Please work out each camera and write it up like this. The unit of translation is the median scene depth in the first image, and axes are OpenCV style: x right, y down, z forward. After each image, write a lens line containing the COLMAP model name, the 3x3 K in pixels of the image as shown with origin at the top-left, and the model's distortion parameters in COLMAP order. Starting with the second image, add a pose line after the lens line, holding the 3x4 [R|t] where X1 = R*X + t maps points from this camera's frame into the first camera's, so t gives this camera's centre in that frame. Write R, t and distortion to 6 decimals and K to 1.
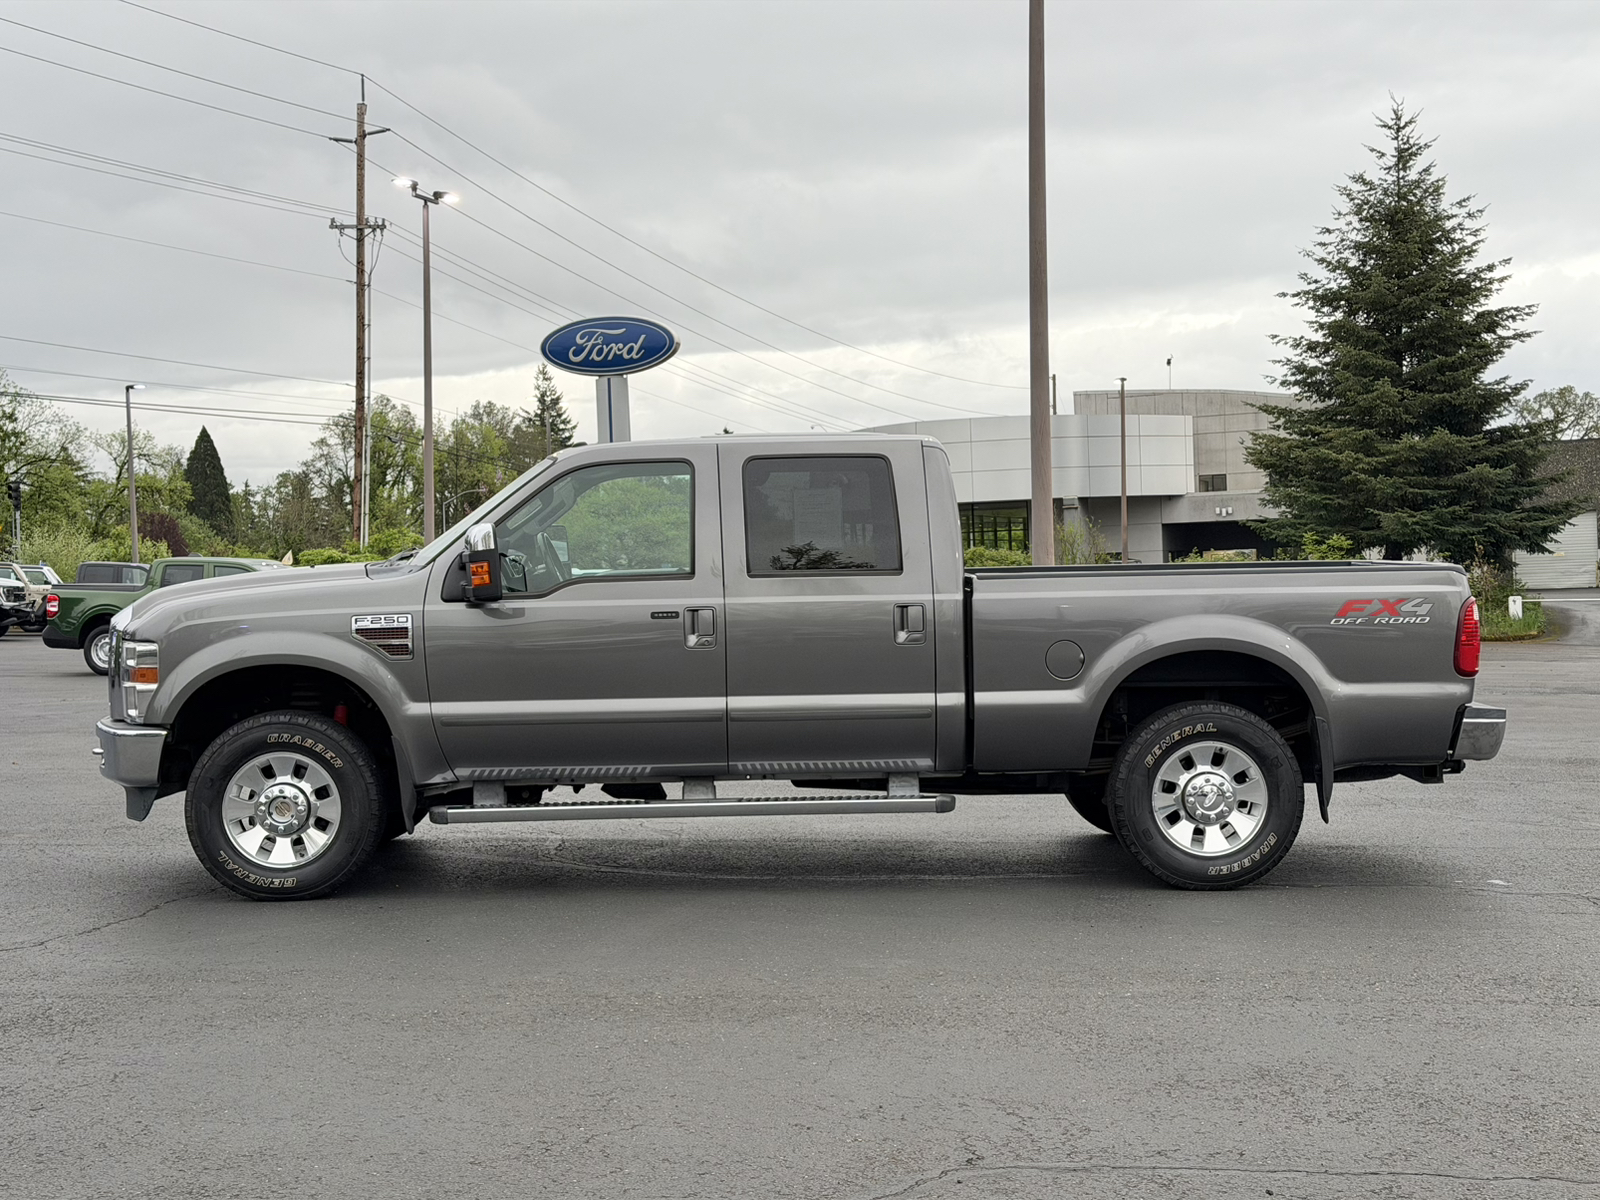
lens RADIAL K [[2203.0, 0, 800.0], [0, 2203.0, 600.0], [0, 0, 1]] dist [0.184772, -0.304252]
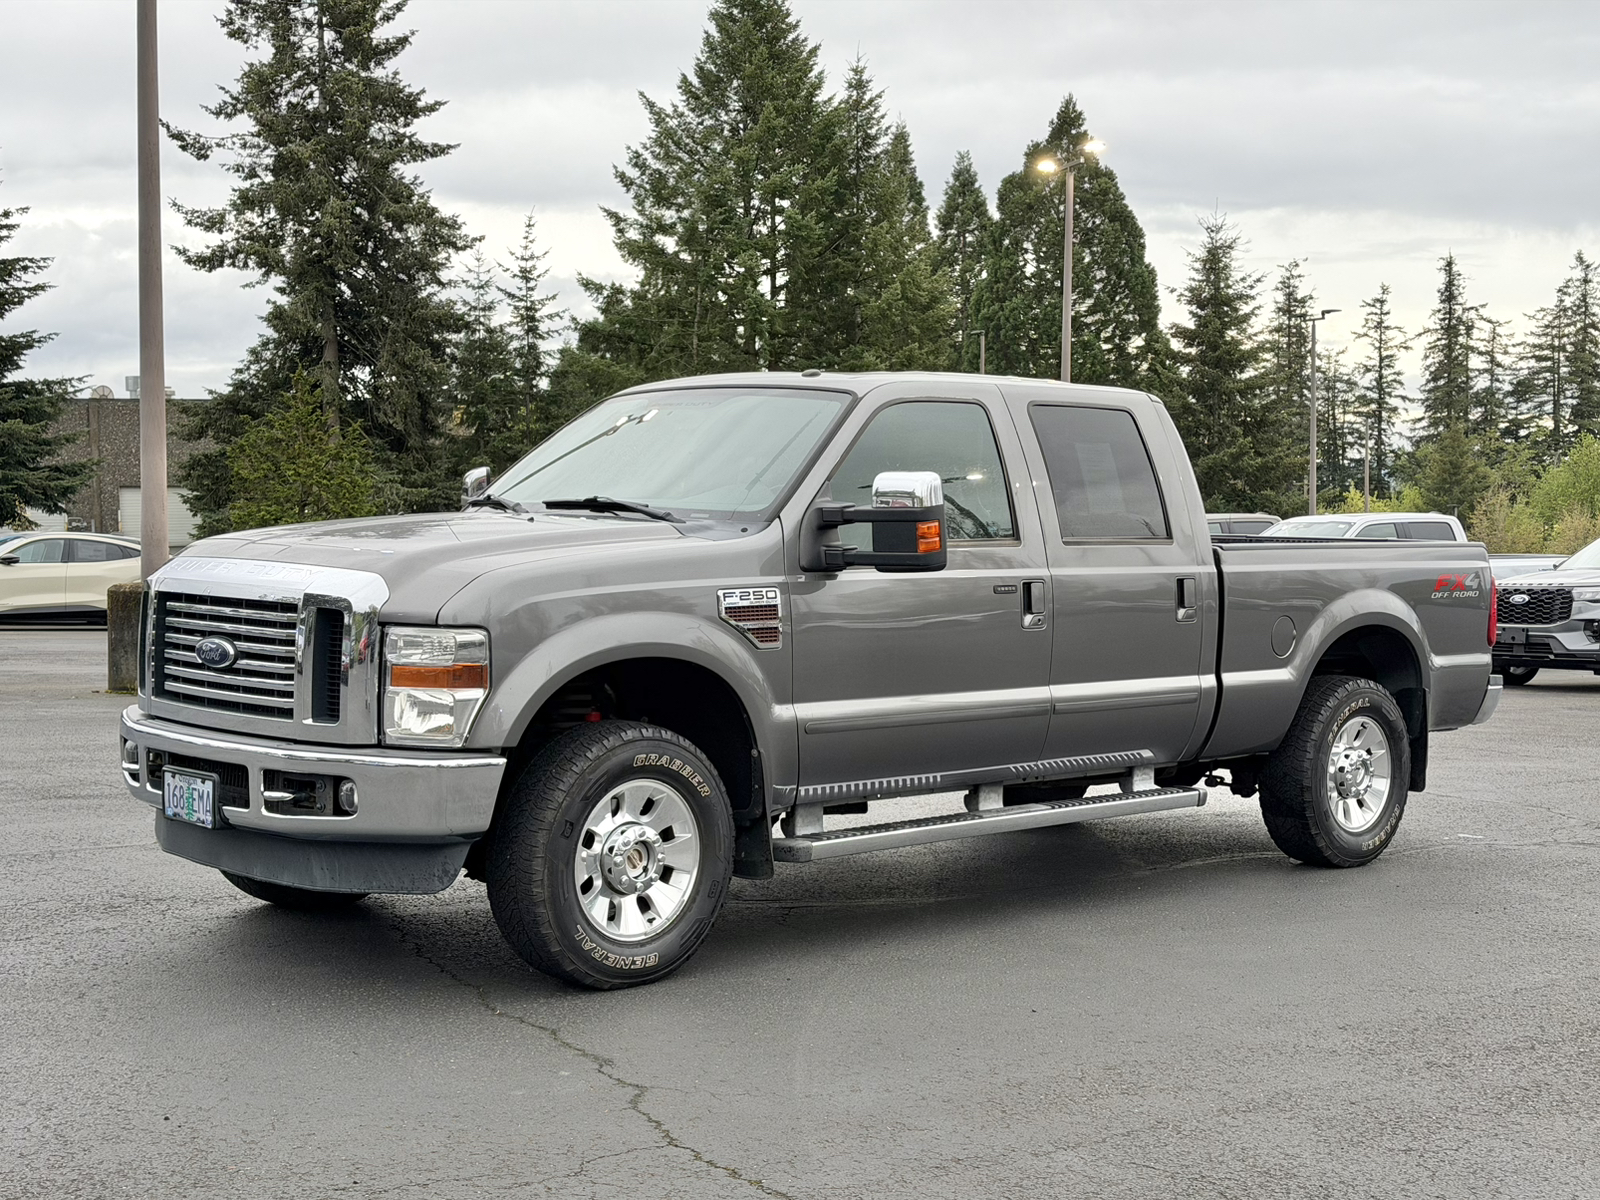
lens RADIAL K [[2203.0, 0, 800.0], [0, 2203.0, 600.0], [0, 0, 1]] dist [0.184772, -0.304252]
pose [[0.727818, -0.002652, 0.685765, -0.683737], [-0.009320, 0.999862, 0.013758, 0.000240], [-0.685707, -0.016404, 0.727693, 0.447573]]
